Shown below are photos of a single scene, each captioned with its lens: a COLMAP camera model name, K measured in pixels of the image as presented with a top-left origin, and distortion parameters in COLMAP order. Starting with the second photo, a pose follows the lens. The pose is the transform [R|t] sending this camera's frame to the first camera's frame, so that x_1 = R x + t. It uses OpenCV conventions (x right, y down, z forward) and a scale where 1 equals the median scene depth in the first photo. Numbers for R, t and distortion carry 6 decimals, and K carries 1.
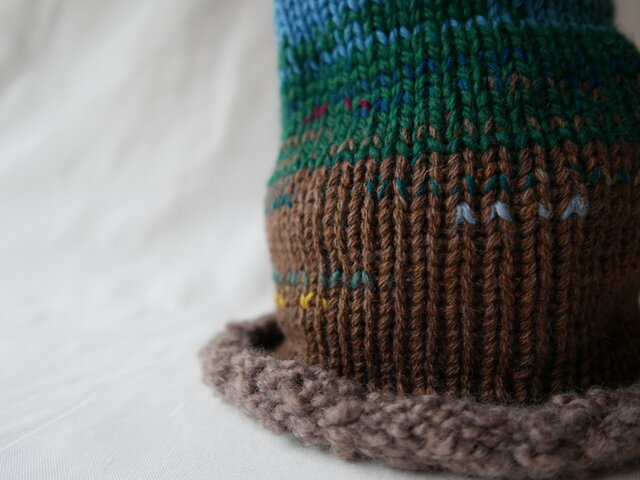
lens RADIAL K [[470.5, 0, 320.0], [0, 470.5, 240.0], [0, 0, 1]] dist [-0.013013, -0.004207]
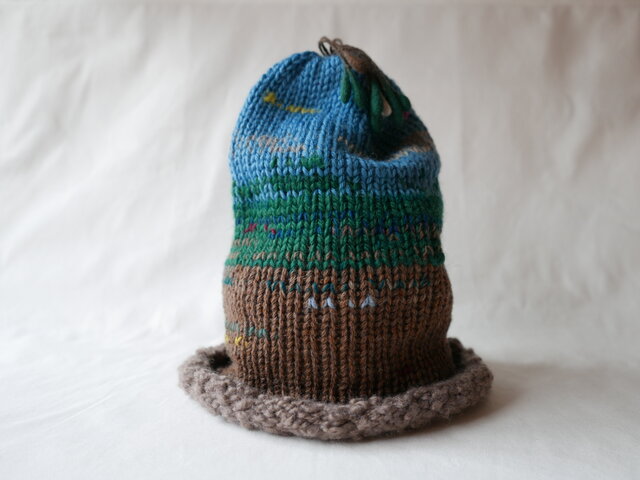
lens RADIAL K [[472.9, 0, 318.7], [0, 472.9, 247.1], [0, 0, 1]] dist [-0.005505, -0.003971]
pose [[0.999529, 0.025815, -0.016616, 0.340639], [-0.025748, 0.999660, 0.004183, -0.276005], [0.016719, -0.003753, 0.999853, -0.877003]]
